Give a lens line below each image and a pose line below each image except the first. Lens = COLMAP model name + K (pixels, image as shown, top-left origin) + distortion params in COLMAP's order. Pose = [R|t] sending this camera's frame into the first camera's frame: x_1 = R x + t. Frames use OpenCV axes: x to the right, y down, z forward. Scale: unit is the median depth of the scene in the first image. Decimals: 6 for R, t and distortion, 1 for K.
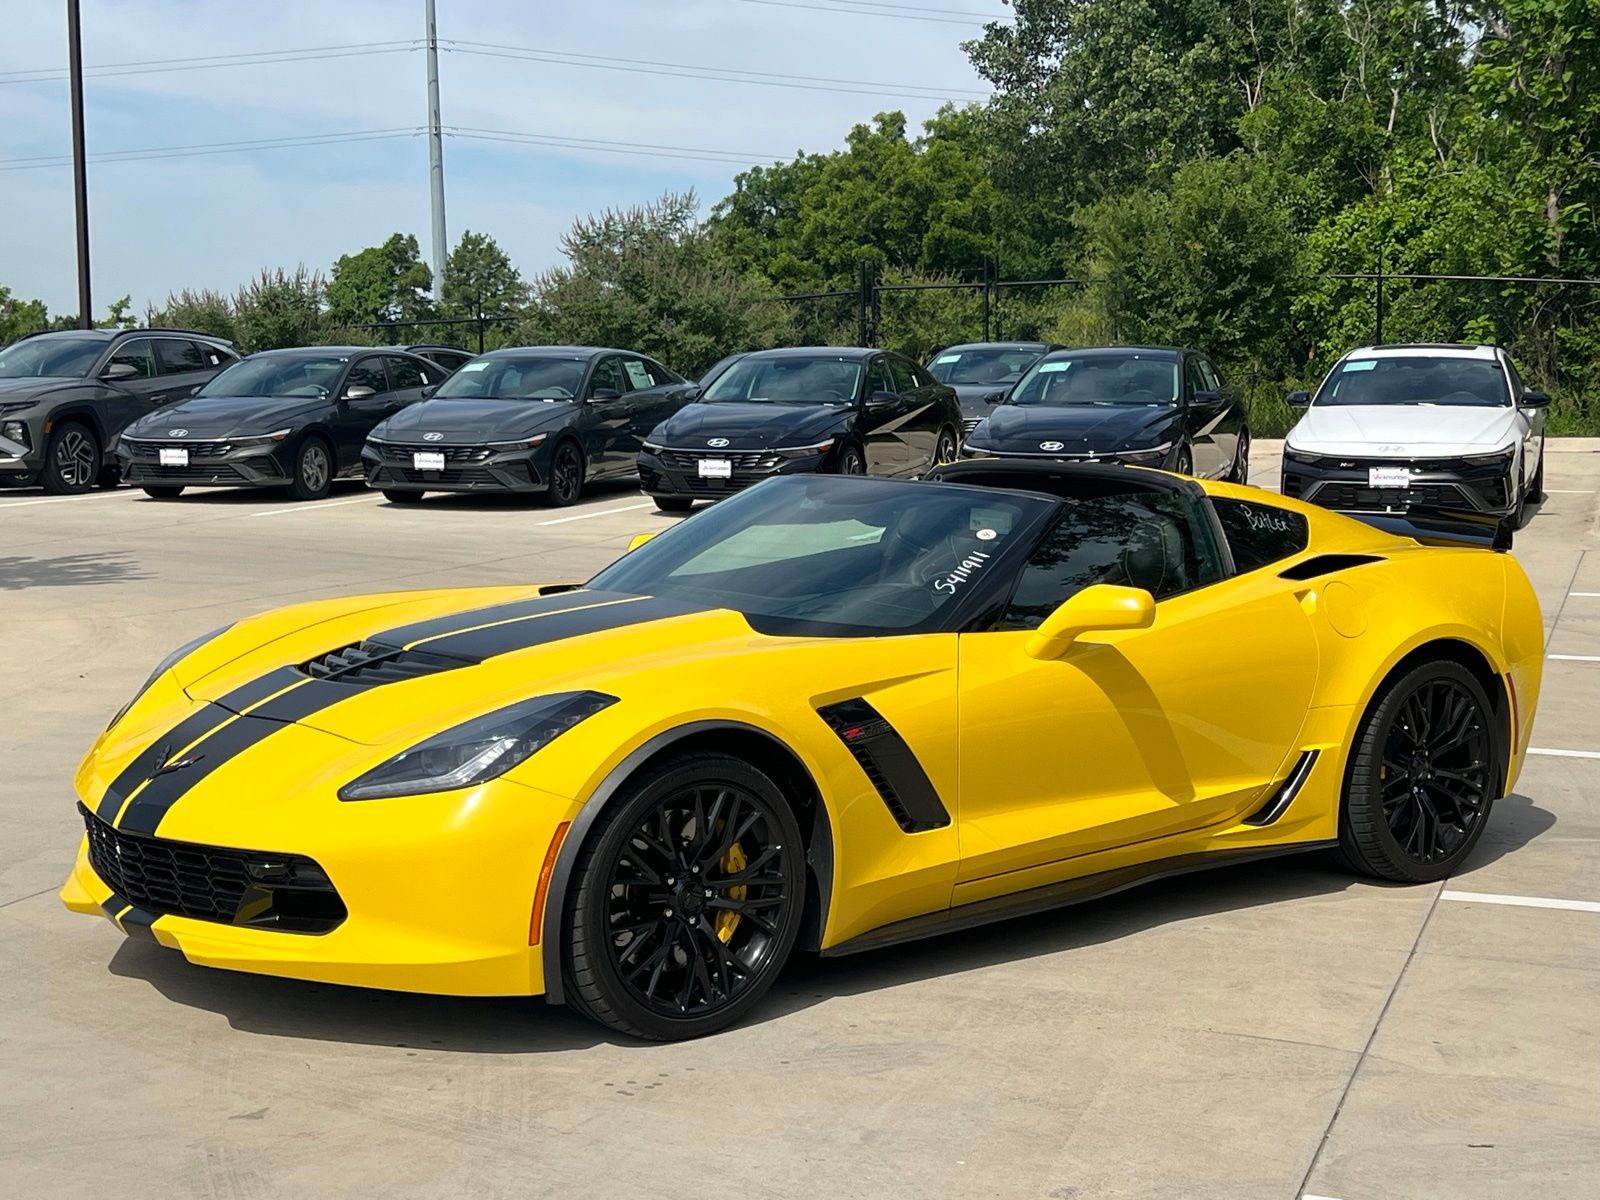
lens RADIAL K [[2435.9, 0, 780.1], [0, 2435.9, 619.7], [0, 0, 1]] dist [0.228727, -0.757831]
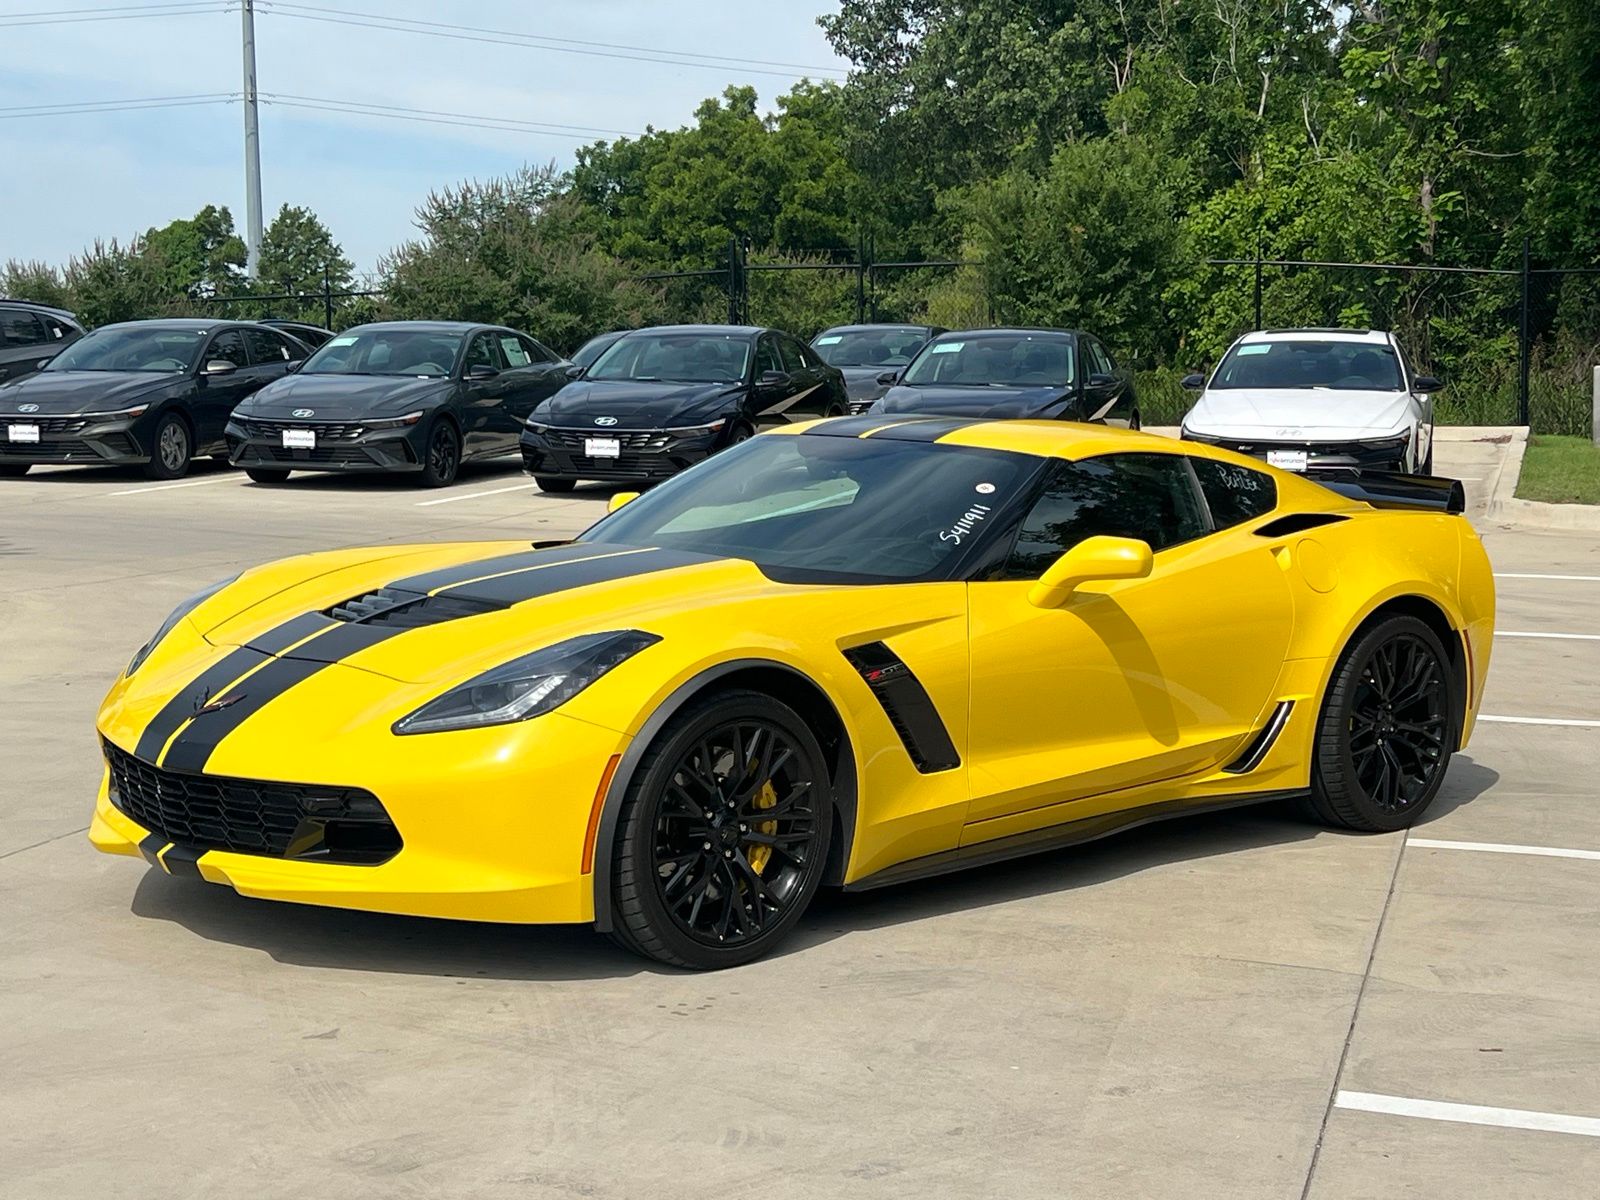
lens RADIAL K [[2566.1, 0, 810.9], [0, 2566.1, 594.8], [0, 0, 1]] dist [0.271824, -1.096962]
pose [[0.996964, 0.001689, 0.077845, -0.022622], [-0.000876, 0.999945, -0.010485, 0.006597], [-0.077859, 0.010385, 0.996910, -0.023203]]
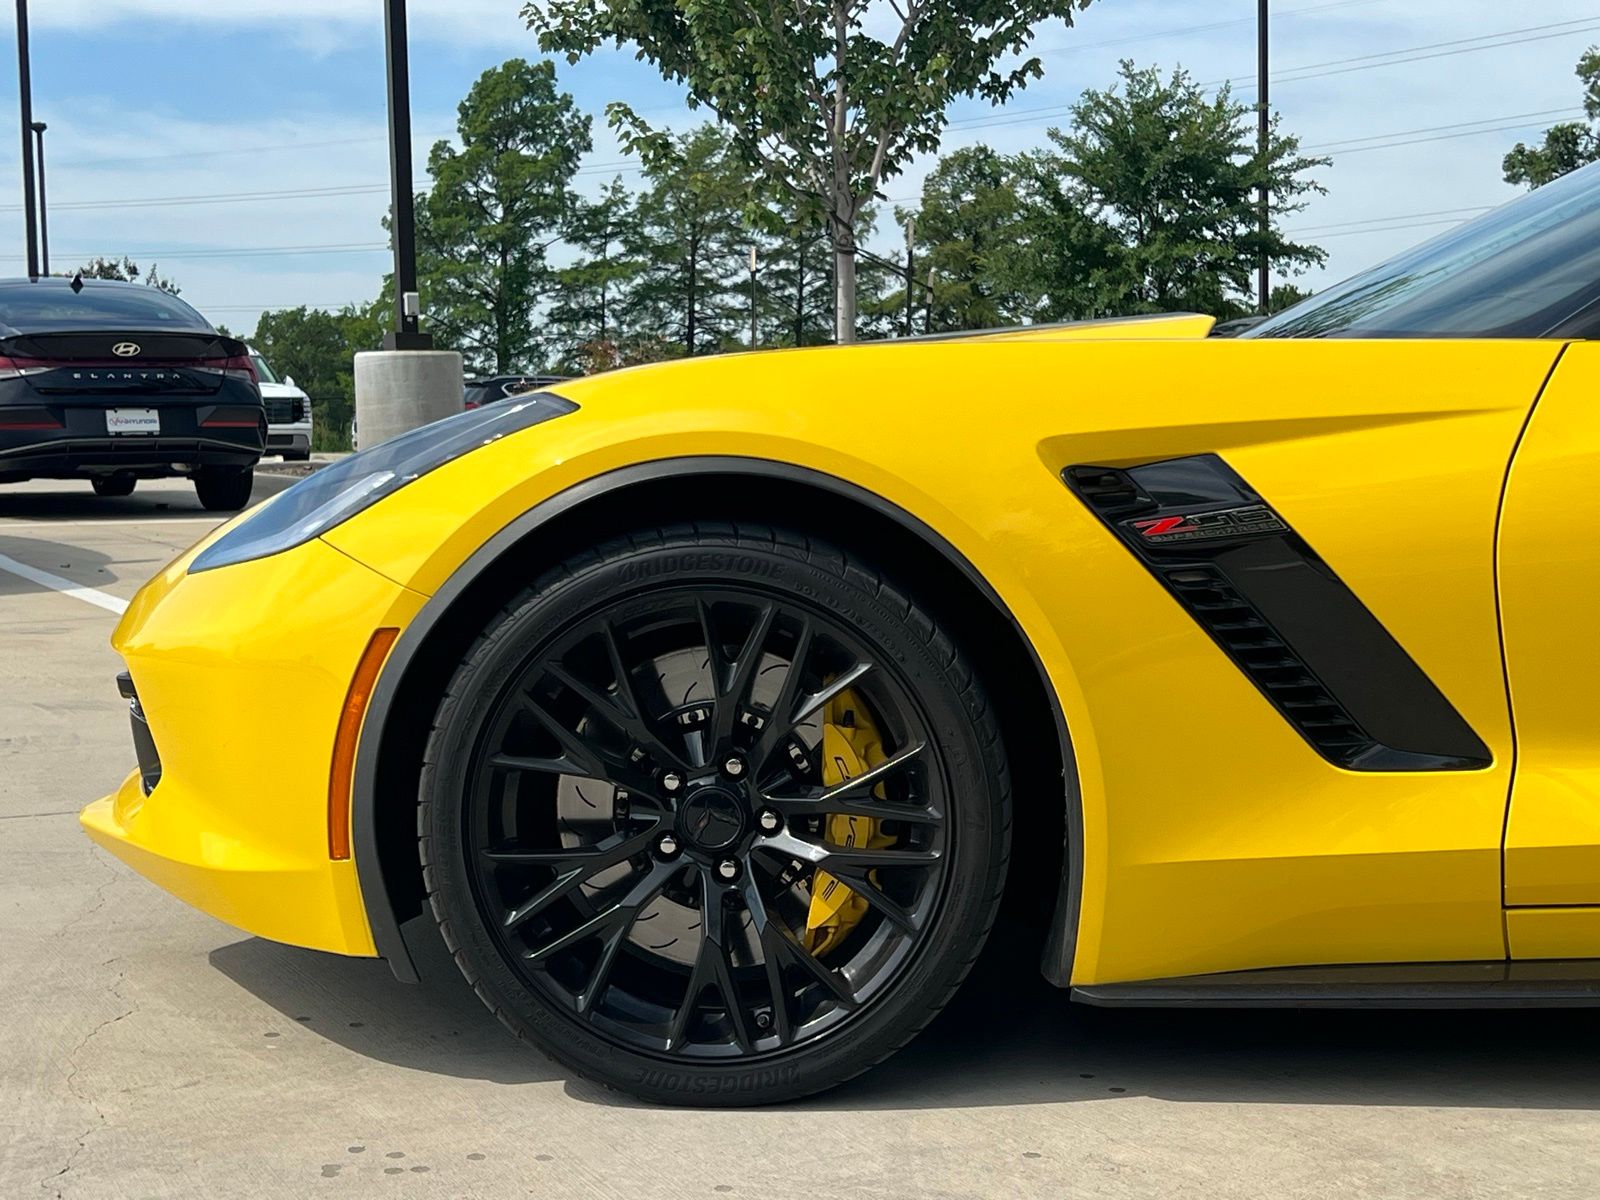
lens RADIAL K [[2566.1, 0, 810.9], [0, 2566.1, 594.8], [0, 0, 1]] dist [0.271824, -1.096962]
pose [[0.724974, 0.046911, -0.687177, 0.087337], [-0.061320, 0.998112, 0.003445, 0.017054], [0.686042, 0.039640, 0.726482, 0.166373]]
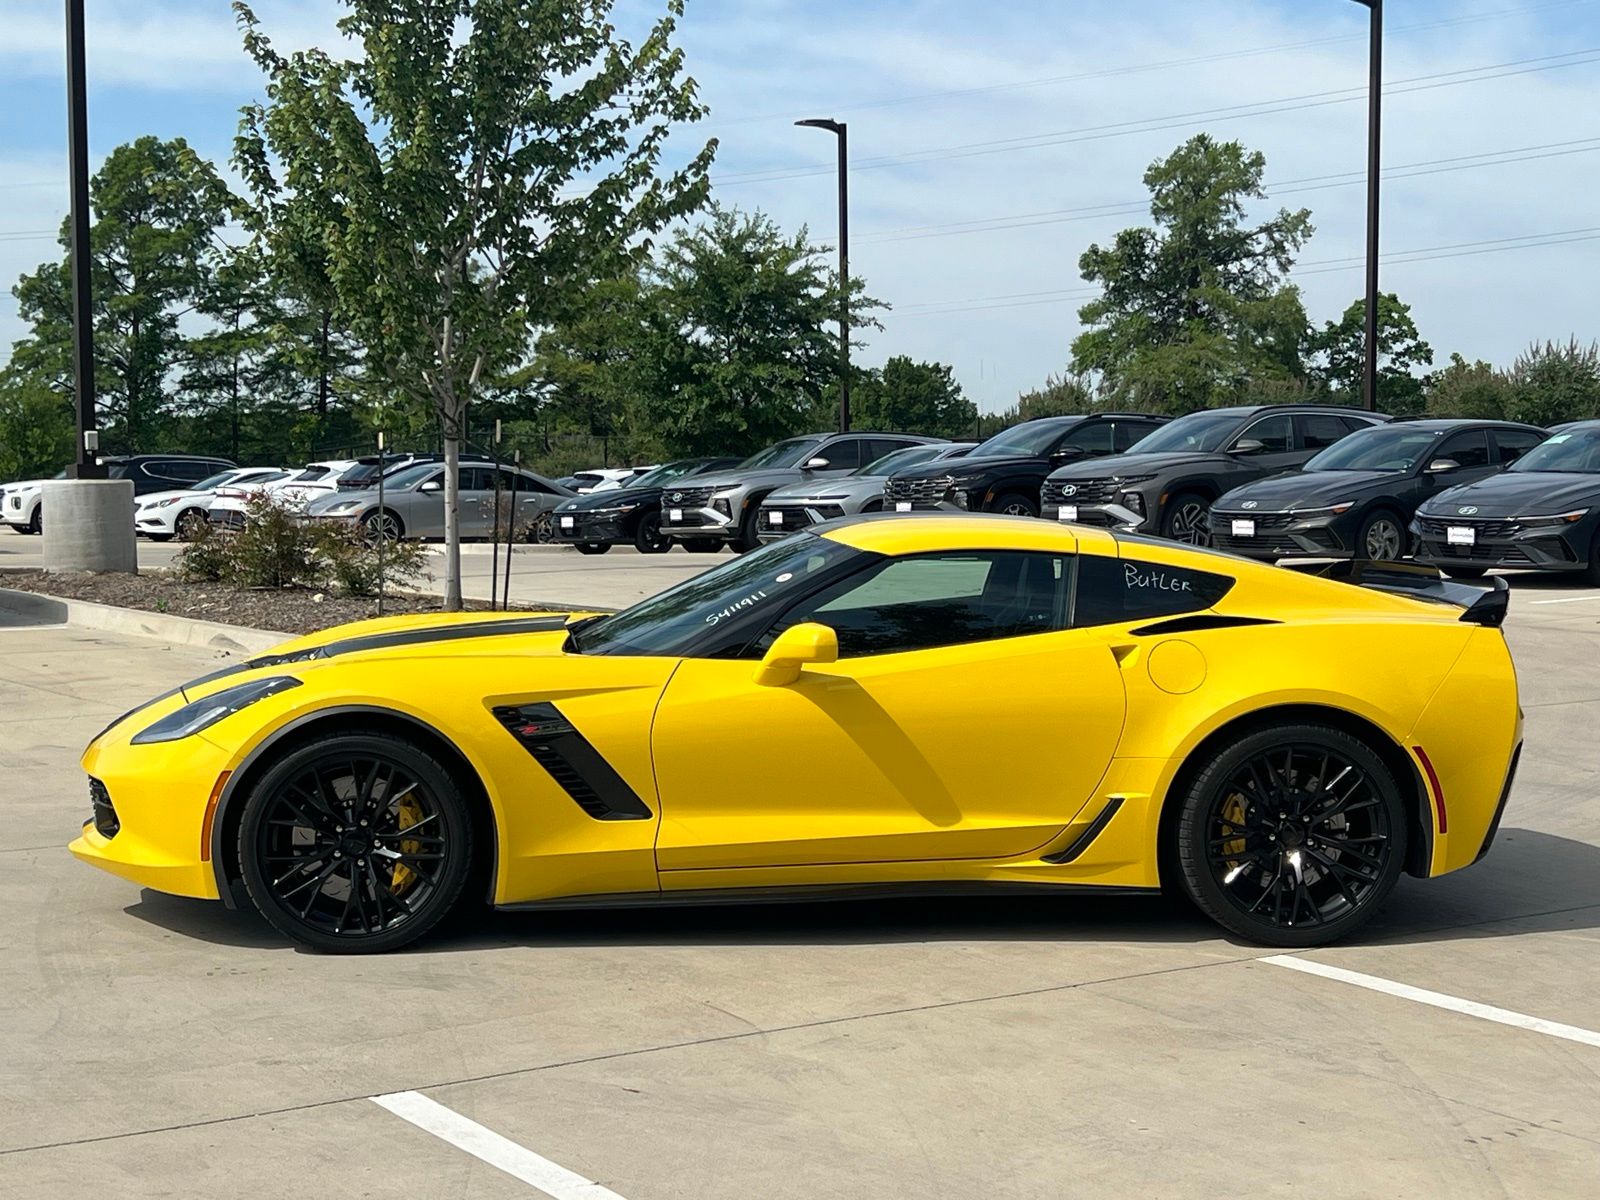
lens RADIAL K [[2566.1, 0, 810.9], [0, 2566.1, 594.8], [0, 0, 1]] dist [0.271824, -1.096962]
pose [[0.814176, 0.035081, -0.579557, 0.246015], [-0.060939, 0.997823, -0.025209, 0.000858], [0.577411, 0.055842, 0.814541, 0.007120]]
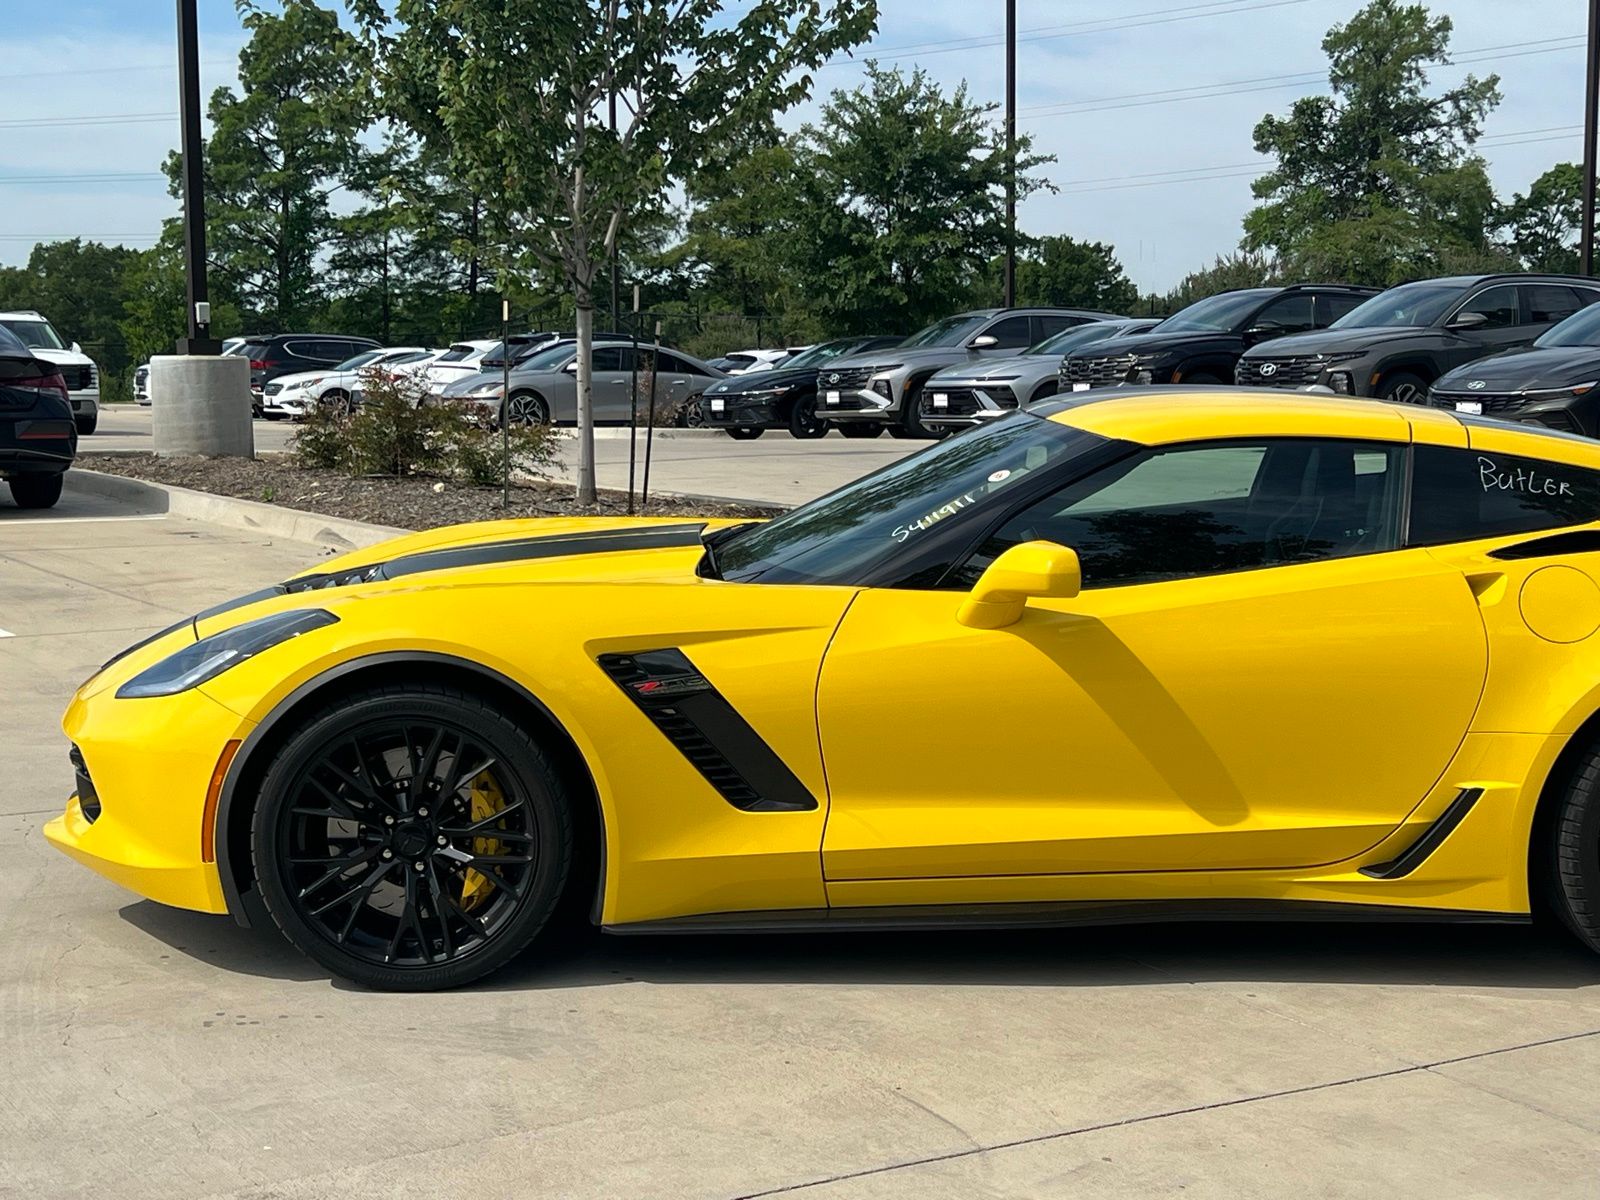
lens RADIAL K [[2566.1, 0, 810.9], [0, 2566.1, 594.8], [0, 0, 1]] dist [0.271824, -1.096962]
pose [[0.778332, 0.066643, -0.624306, 0.180978], [-0.066683, 0.997501, 0.023345, -0.003376], [0.624301, 0.023460, 0.780831, 0.085100]]
